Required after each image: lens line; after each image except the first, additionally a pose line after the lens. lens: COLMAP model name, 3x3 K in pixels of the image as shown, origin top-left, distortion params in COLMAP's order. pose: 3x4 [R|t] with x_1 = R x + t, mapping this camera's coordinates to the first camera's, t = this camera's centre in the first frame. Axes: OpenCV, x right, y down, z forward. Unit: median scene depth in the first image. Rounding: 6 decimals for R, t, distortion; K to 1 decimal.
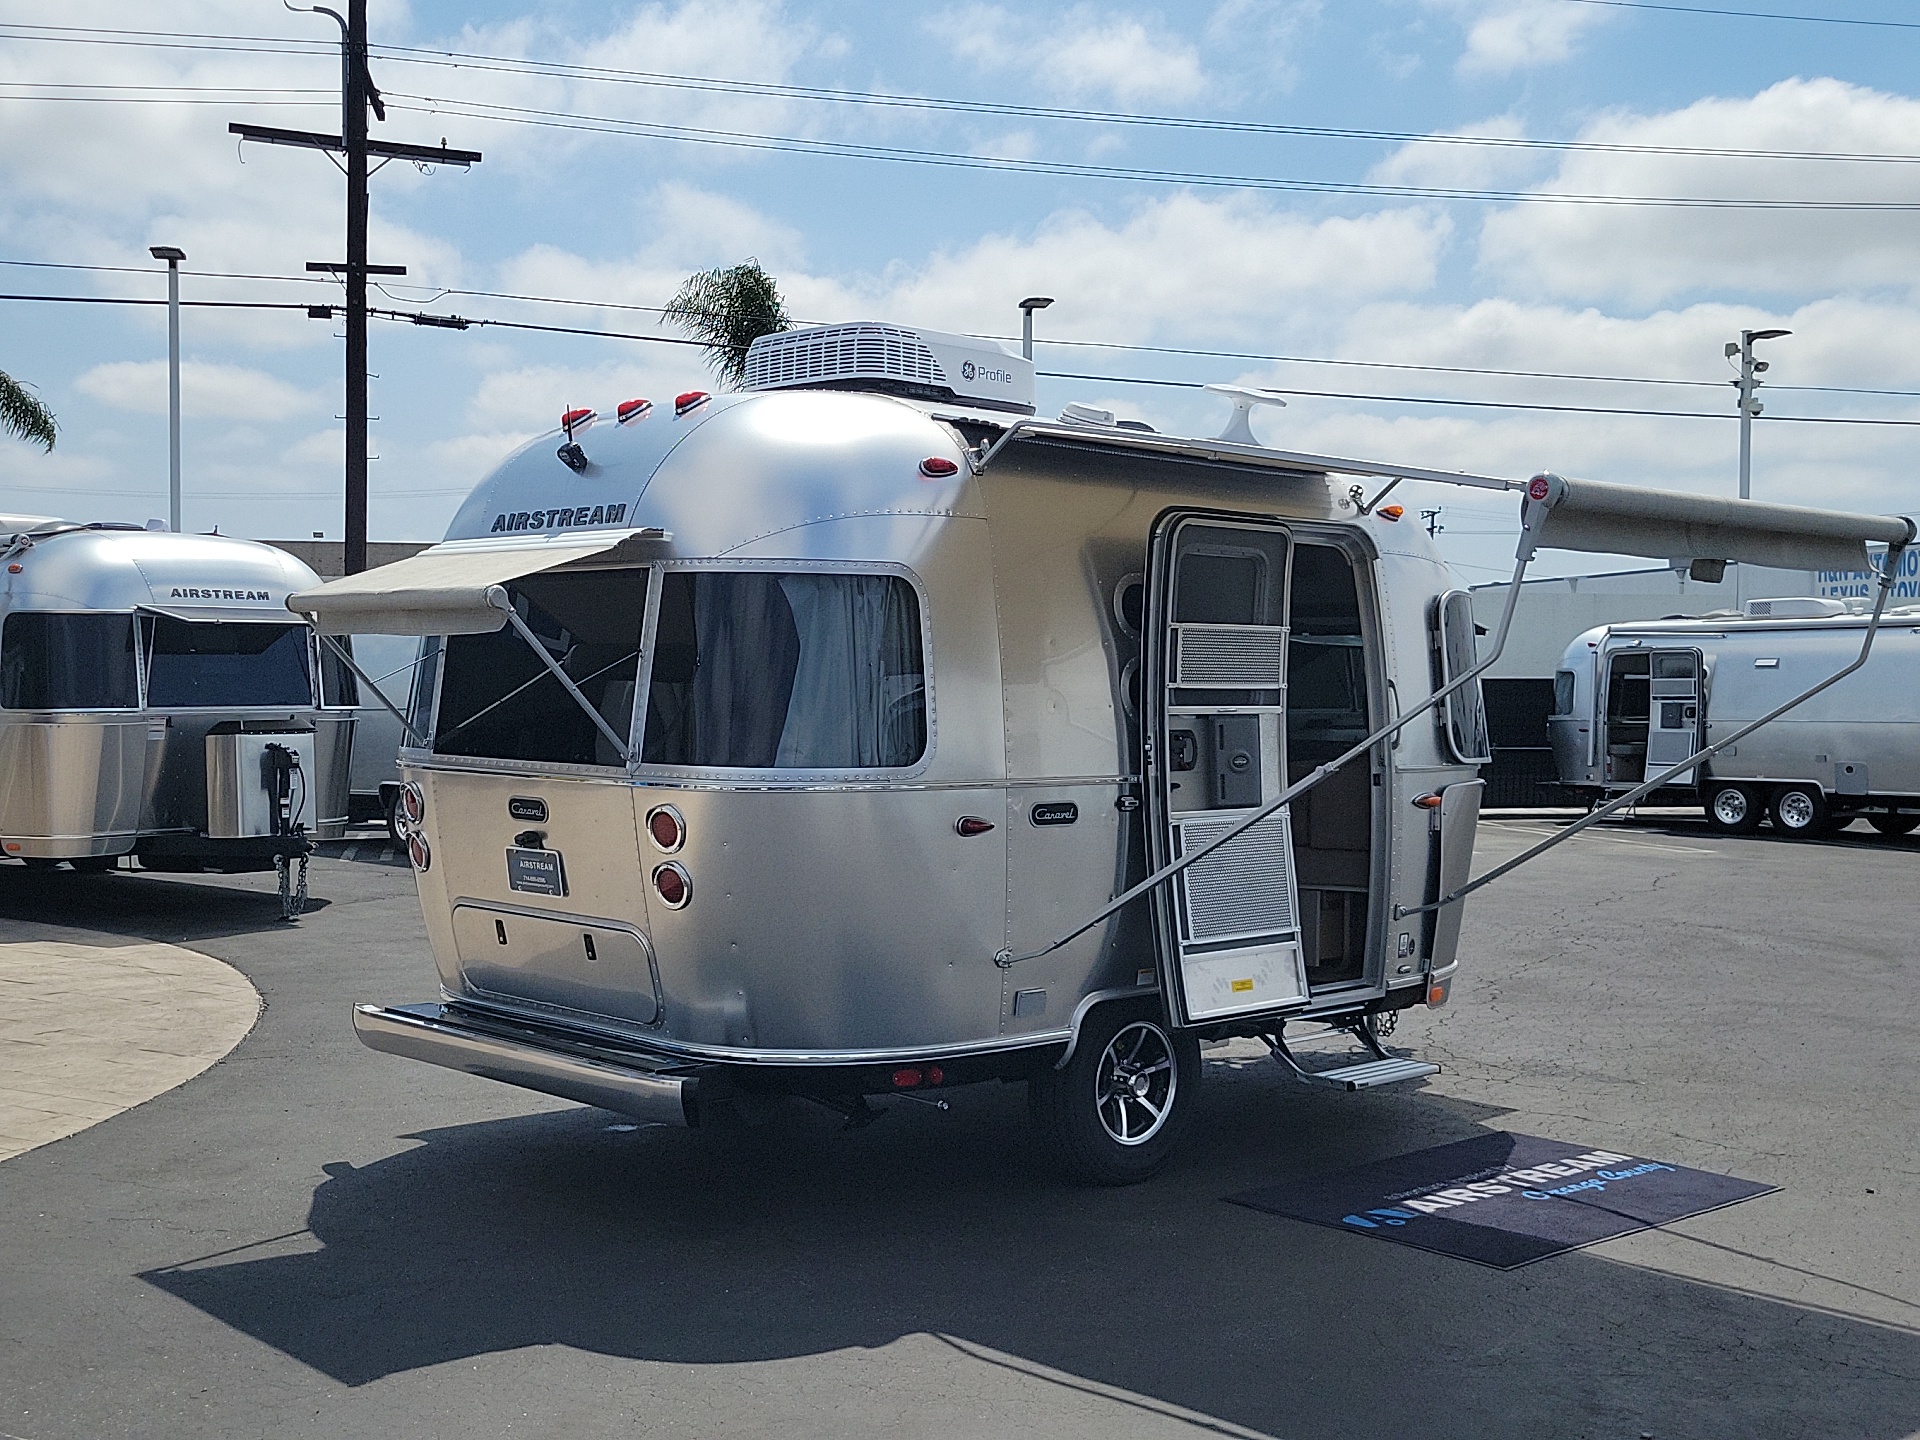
lens RADIAL K [[1472.6, 0, 960.0], [0, 1472.6, 720.0], [0, 0, 1]] dist [0.039251, -0.011981]
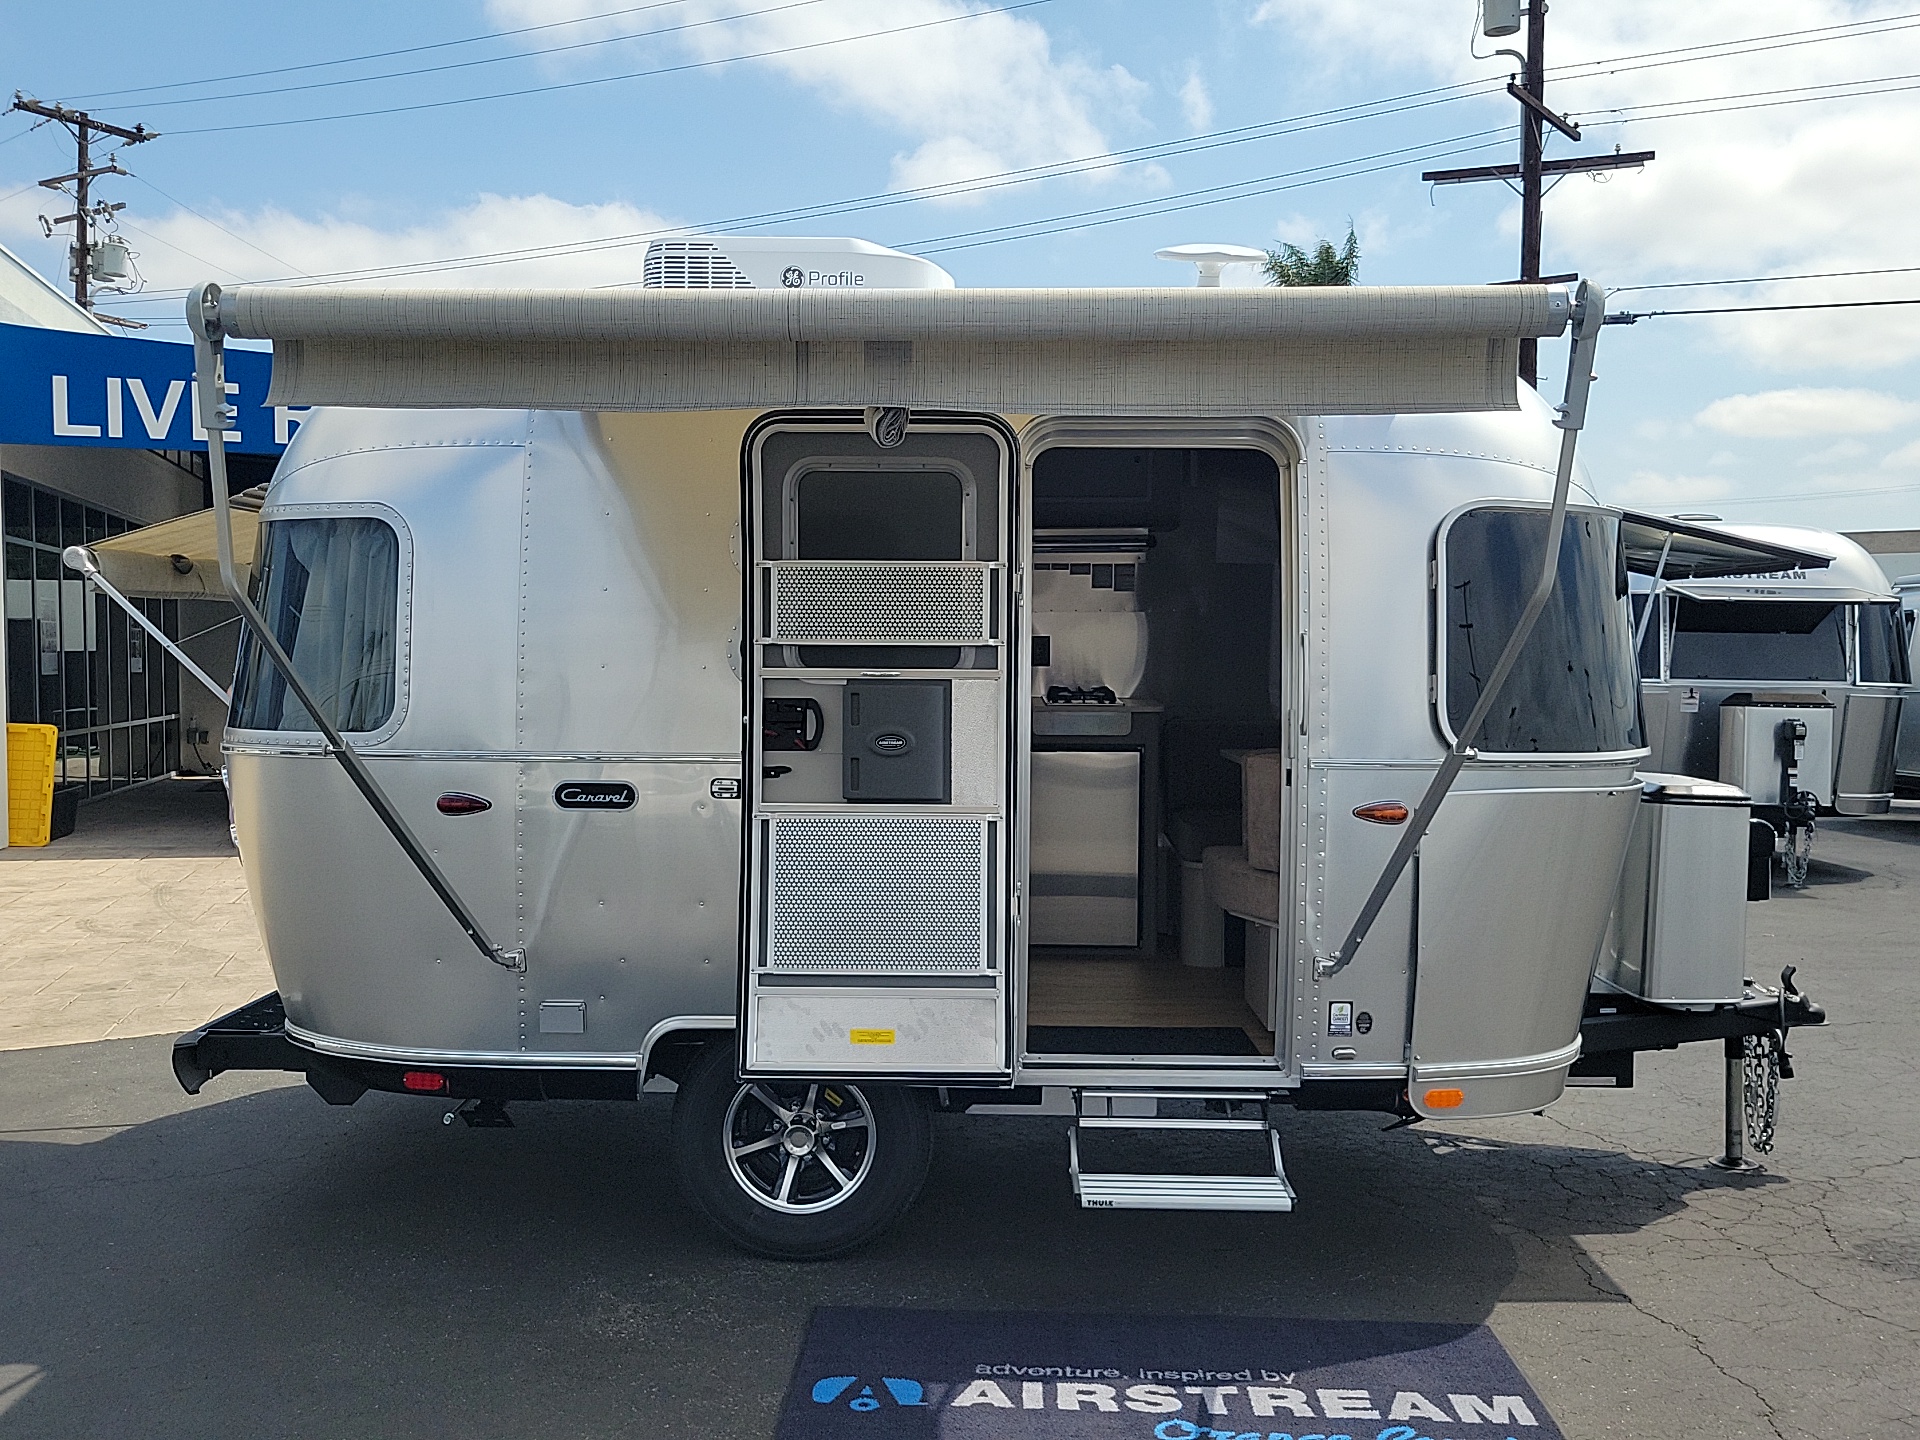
lens RADIAL K [[1392.4, 0, 960.0], [0, 1392.4, 720.0], [0, 0, 1]] dist [0.033685, -0.005270]
pose [[0.818107, 0.024797, -0.574531, 0.631359], [-0.012967, 0.999611, 0.024679, -0.001087], [0.574920, -0.012739, 0.818111, 0.438419]]
